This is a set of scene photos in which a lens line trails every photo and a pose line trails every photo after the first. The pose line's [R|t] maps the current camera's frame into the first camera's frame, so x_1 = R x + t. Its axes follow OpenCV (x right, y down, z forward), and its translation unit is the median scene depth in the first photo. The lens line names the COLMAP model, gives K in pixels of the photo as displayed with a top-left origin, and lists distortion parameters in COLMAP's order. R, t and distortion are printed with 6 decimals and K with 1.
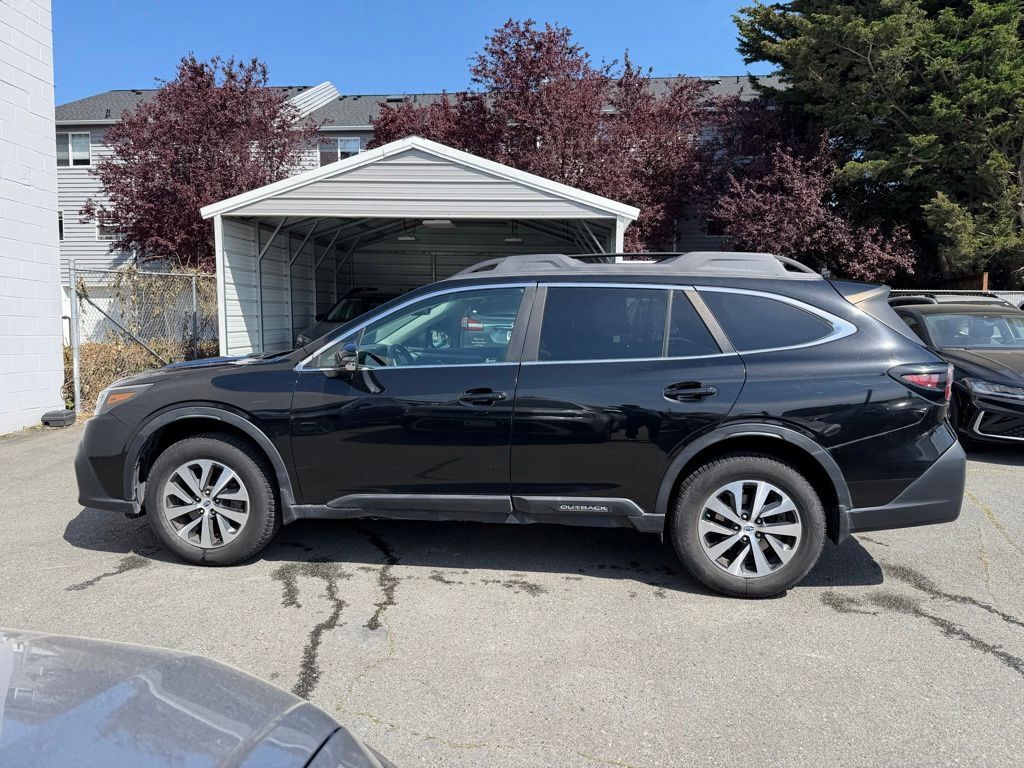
lens RADIAL K [[733.2, 0, 519.5], [0, 733.2, 384.9], [0, 0, 1]] dist [0.012049, 0.000887]
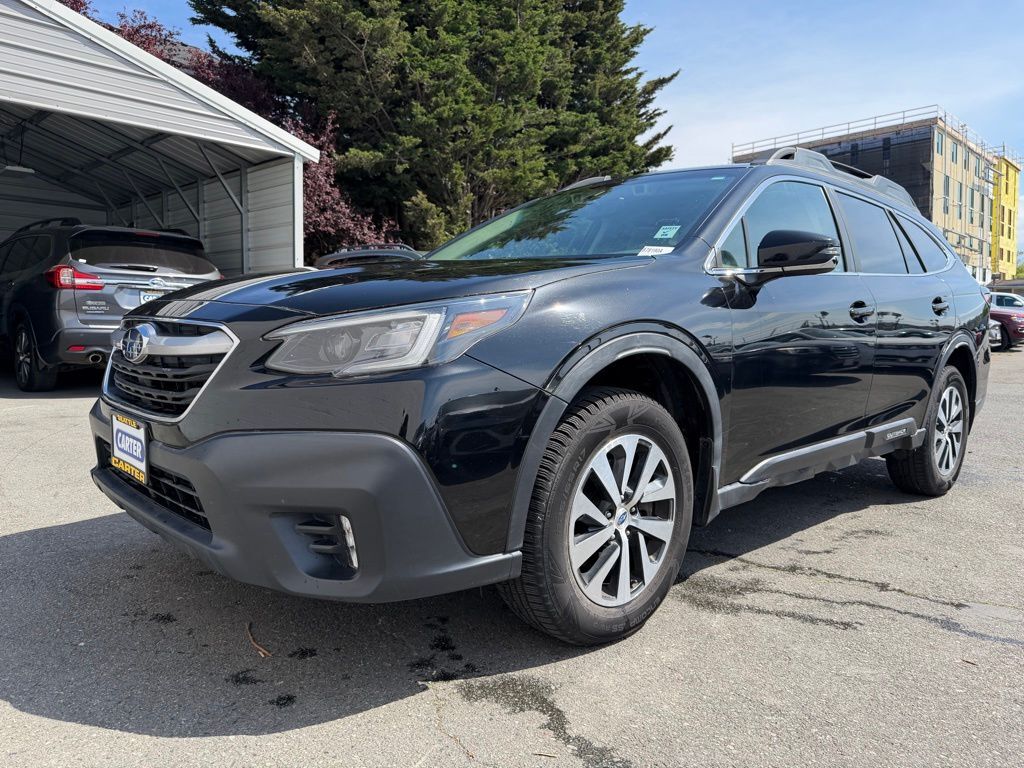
lens RADIAL K [[739.3, 0, 514.0], [0, 739.3, 386.5], [0, 0, 1]] dist [0.037015, -0.075556]
pose [[0.644984, -0.067796, 0.761183, -0.877561], [0.071250, 0.997053, 0.028431, 0.047245], [-0.760868, 0.035897, 0.647914, 0.718212]]
